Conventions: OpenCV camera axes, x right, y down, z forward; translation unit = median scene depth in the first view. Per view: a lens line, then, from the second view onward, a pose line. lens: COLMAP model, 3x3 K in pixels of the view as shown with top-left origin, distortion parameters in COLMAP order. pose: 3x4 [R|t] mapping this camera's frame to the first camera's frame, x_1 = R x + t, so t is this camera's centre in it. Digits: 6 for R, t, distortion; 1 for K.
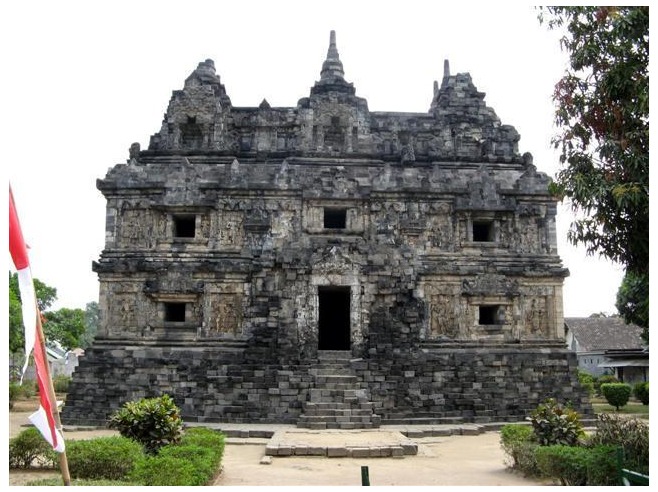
lens RADIAL K [[655.1, 0, 327.0], [0, 655.1, 253.1], [0, 0, 1]] dist [-0.164568, 0.005075]
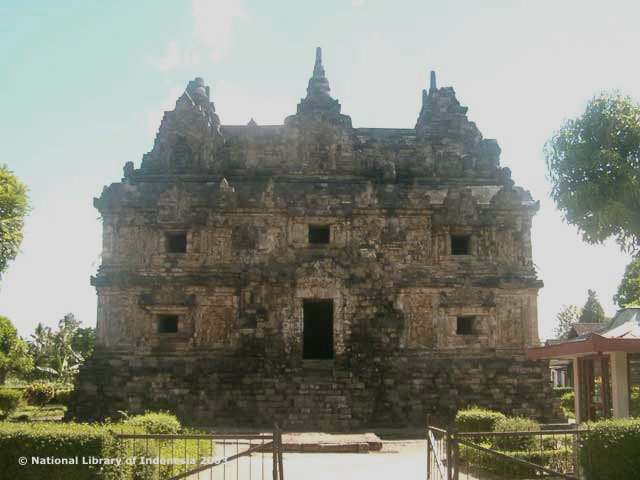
lens RADIAL K [[742.0, 0, 320.0], [0, 742.0, 240.0], [0, 0, 1]] dist [-0.204842, 0.003326]
pose [[0.999798, -0.006335, -0.019052, 0.037124], [0.006097, 0.999904, -0.012480, -0.028754], [0.019129, 0.012362, 0.999741, -0.194210]]
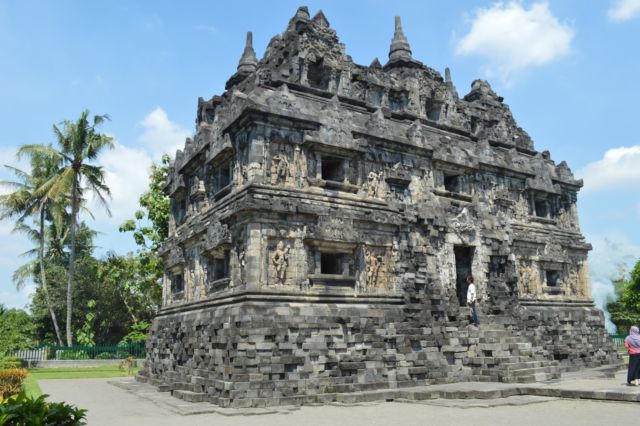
lens RADIAL K [[508.8, 0, 320.0], [0, 508.8, 213.0], [0, 0, 1]] dist [-0.069246, -0.000558]
pose [[0.874475, 0.095407, 0.475596, -0.571585], [-0.062331, 0.994439, -0.084882, 0.080573], [-0.481049, 0.044583, 0.875559, 0.392644]]
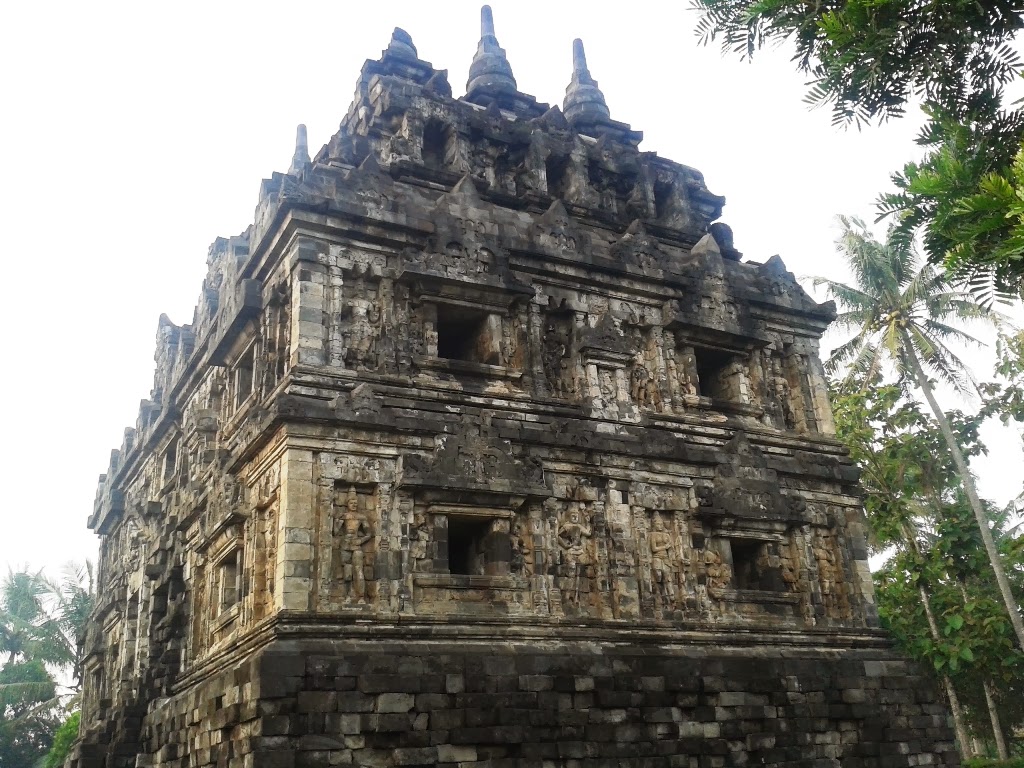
lens RADIAL K [[1011.8, 0, 511.3], [0, 1011.8, 347.1], [0, 0, 1]] dist [0.203322, -0.547959]
pose [[0.443100, -0.399206, -0.802681, 0.877815], [0.229567, 0.916050, -0.328863, 0.206916], [0.866580, -0.038549, 0.497547, 0.842793]]
